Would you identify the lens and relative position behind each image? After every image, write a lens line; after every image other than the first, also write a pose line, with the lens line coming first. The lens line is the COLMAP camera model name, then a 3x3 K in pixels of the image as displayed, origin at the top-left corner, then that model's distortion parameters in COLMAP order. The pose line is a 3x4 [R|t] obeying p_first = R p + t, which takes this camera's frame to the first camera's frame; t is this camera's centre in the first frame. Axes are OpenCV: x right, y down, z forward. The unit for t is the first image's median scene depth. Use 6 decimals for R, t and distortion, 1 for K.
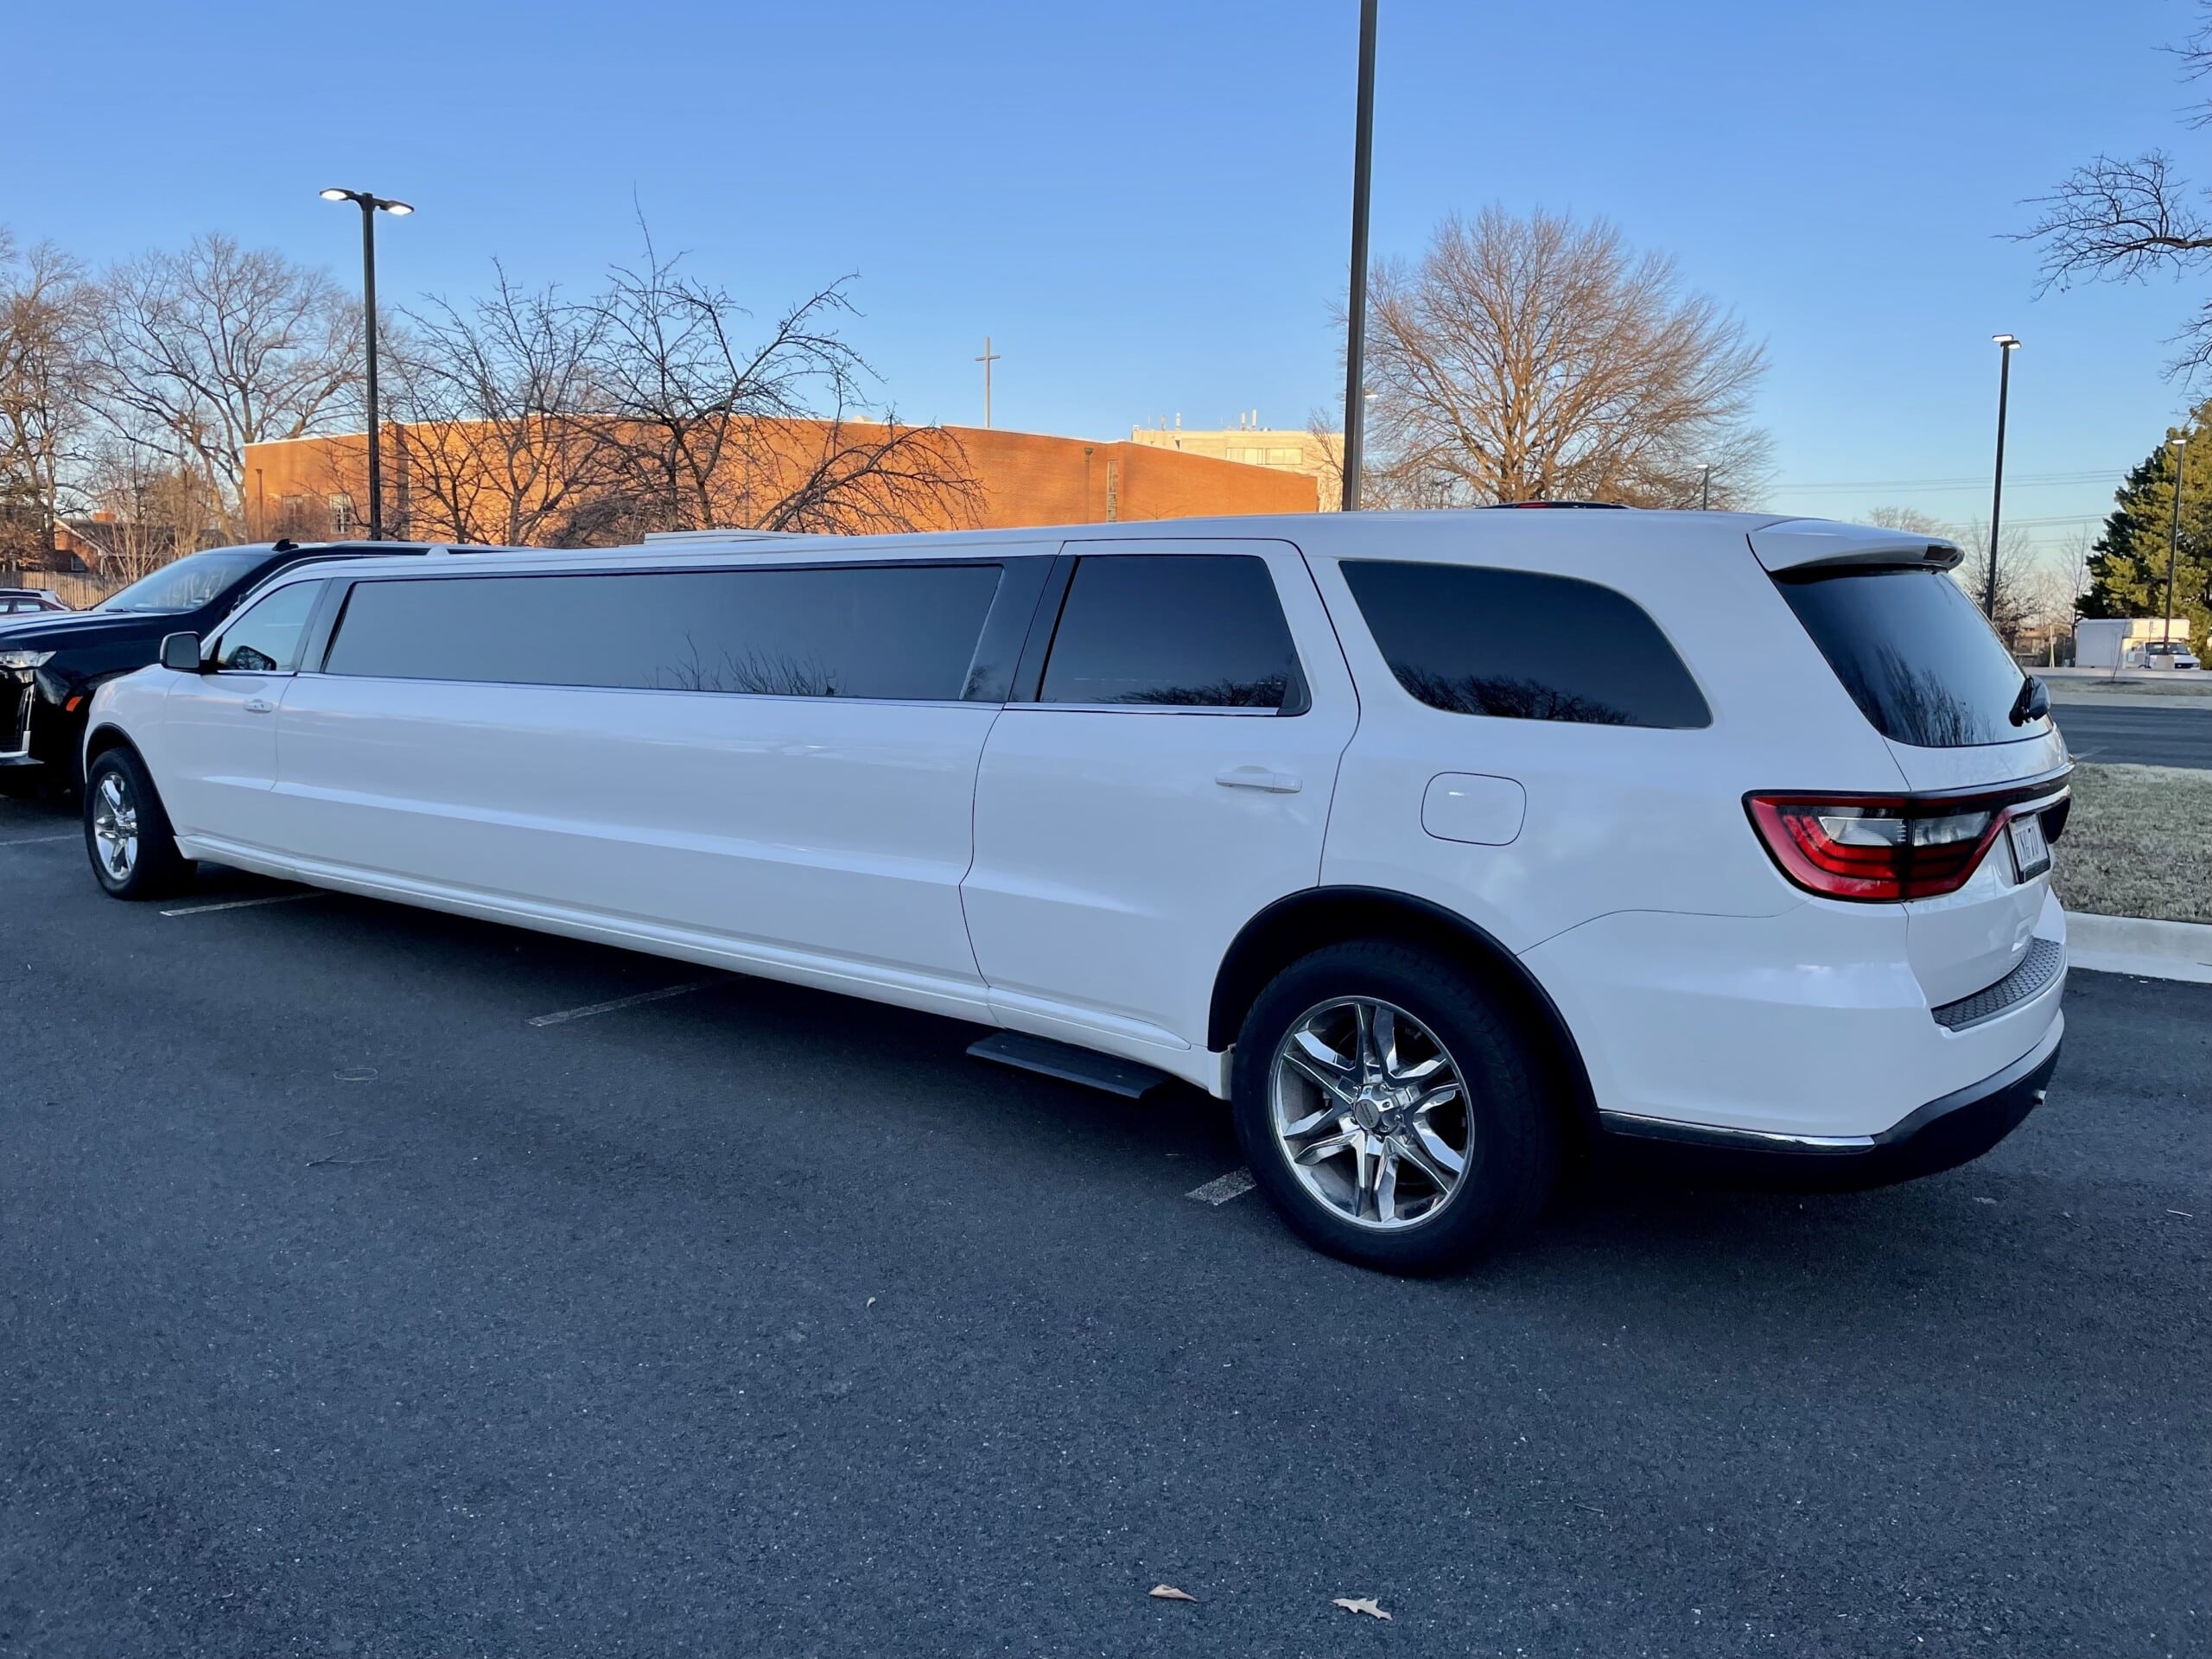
lens RADIAL K [[1657.2, 0, 1101.0], [0, 1657.2, 820.8], [0, 0, 1]] dist [0.046803, -0.075103]
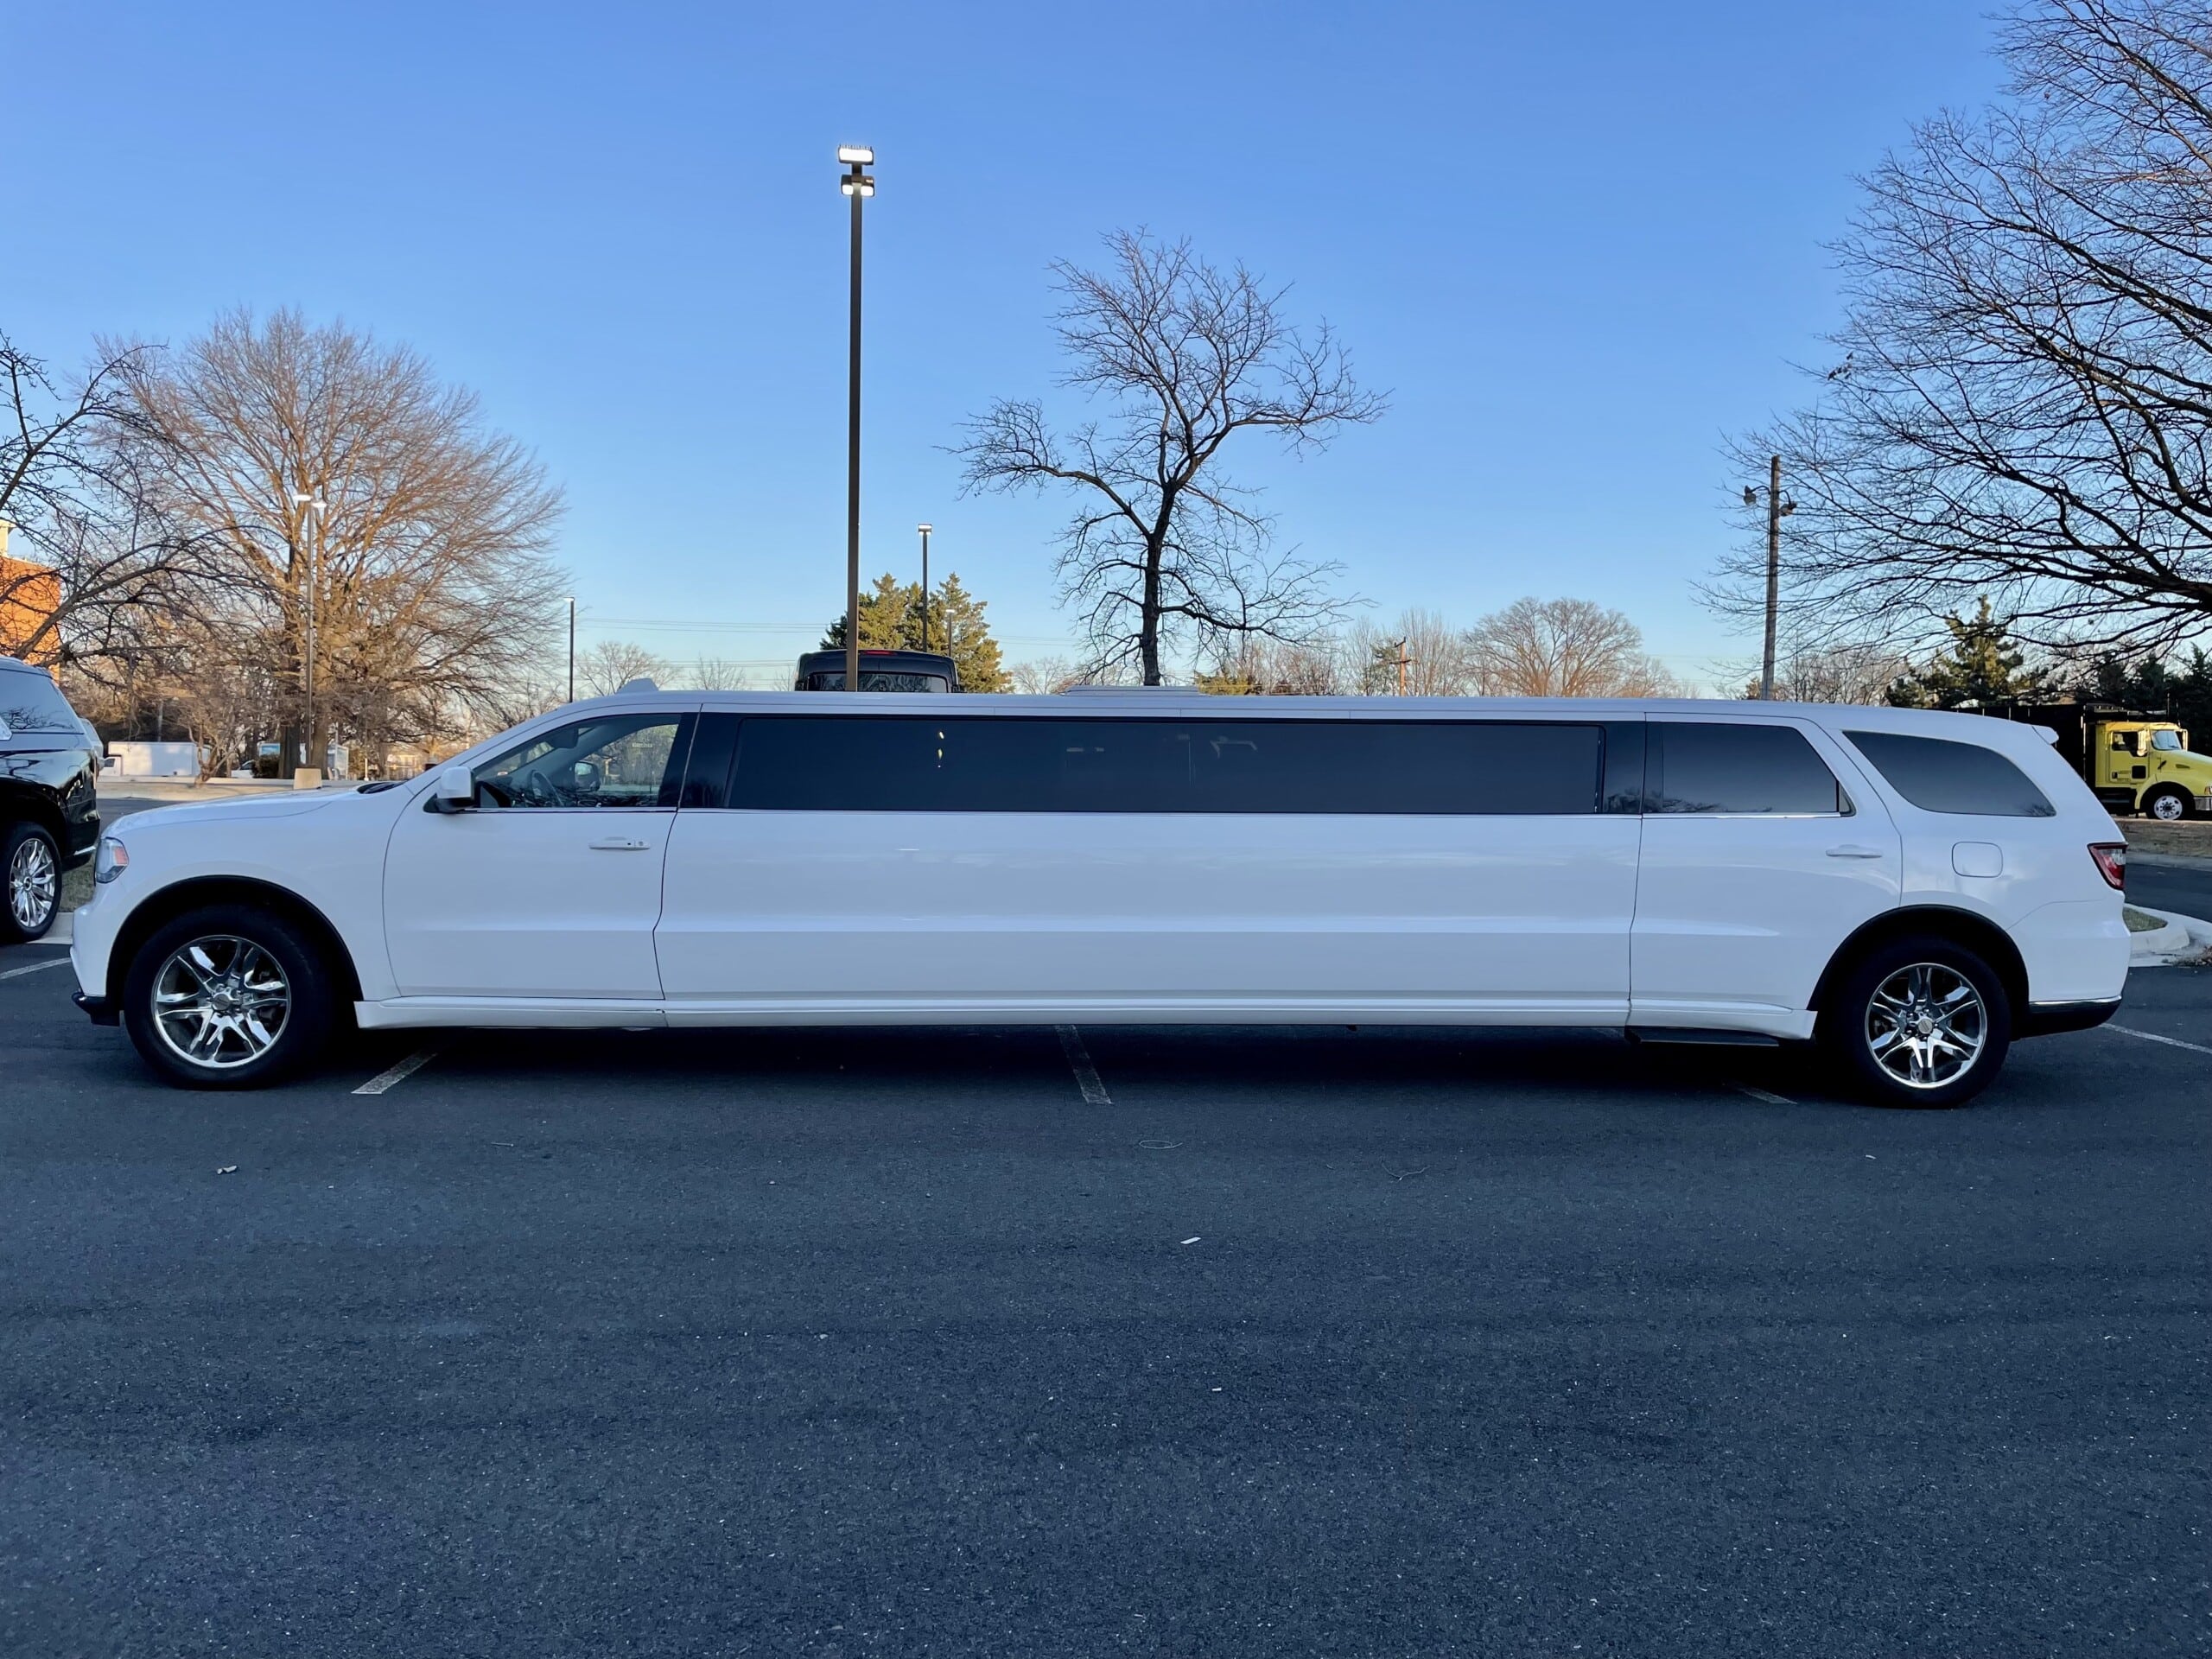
lens RADIAL K [[1657.2, 0, 1101.0], [0, 1657.2, 820.8], [0, 0, 1]] dist [0.046803, -0.075103]
pose [[0.709452, -0.020288, 0.704462, -0.880023], [0.071532, 0.996496, -0.043341, -0.018538], [-0.701114, 0.081140, 0.708417, 0.149682]]
